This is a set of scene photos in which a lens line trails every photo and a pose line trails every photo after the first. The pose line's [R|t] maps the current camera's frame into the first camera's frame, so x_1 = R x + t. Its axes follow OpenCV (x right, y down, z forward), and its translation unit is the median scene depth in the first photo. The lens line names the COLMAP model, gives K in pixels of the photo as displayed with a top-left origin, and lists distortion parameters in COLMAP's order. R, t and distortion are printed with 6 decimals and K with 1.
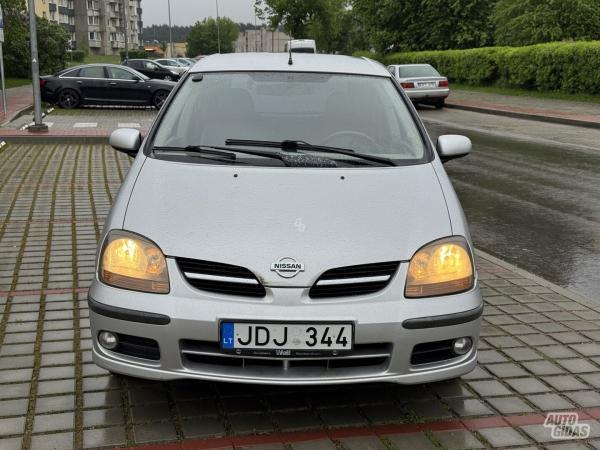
lens RADIAL K [[823.4, 0, 300.0], [0, 823.4, 225.0], [0, 0, 1]] dist [0.193347, -0.399936]
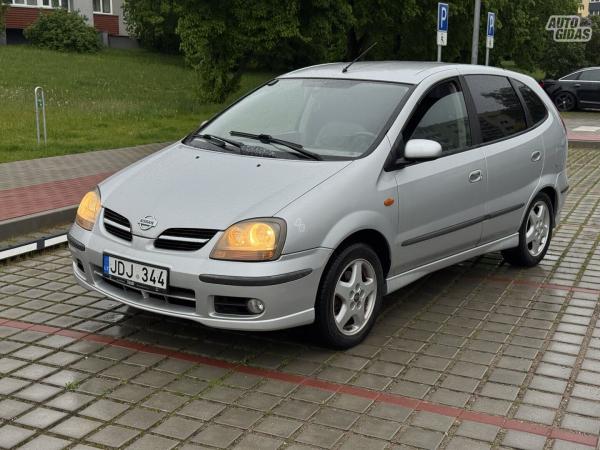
lens RADIAL K [[823.4, 0, 300.0], [0, 823.4, 225.0], [0, 0, 1]] dist [0.193347, -0.399936]
pose [[0.772524, 0.121461, -0.623260, 1.015621], [-0.123260, 0.991550, 0.040453, -0.030474], [0.622907, 0.045572, 0.780967, 0.092236]]
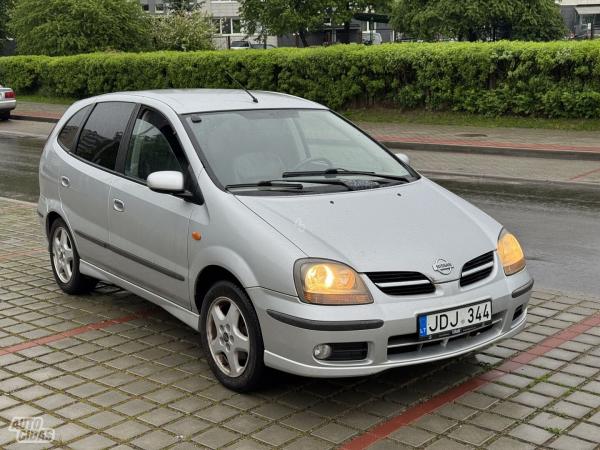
lens RADIAL K [[823.4, 0, 300.0], [0, 823.4, 225.0], [0, 0, 1]] dist [0.193347, -0.399936]
pose [[0.821661, -0.123374, 0.556464, -0.904737], [0.125613, 0.991485, 0.034346, -0.085297], [-0.555963, 0.041679, 0.830161, 0.042182]]
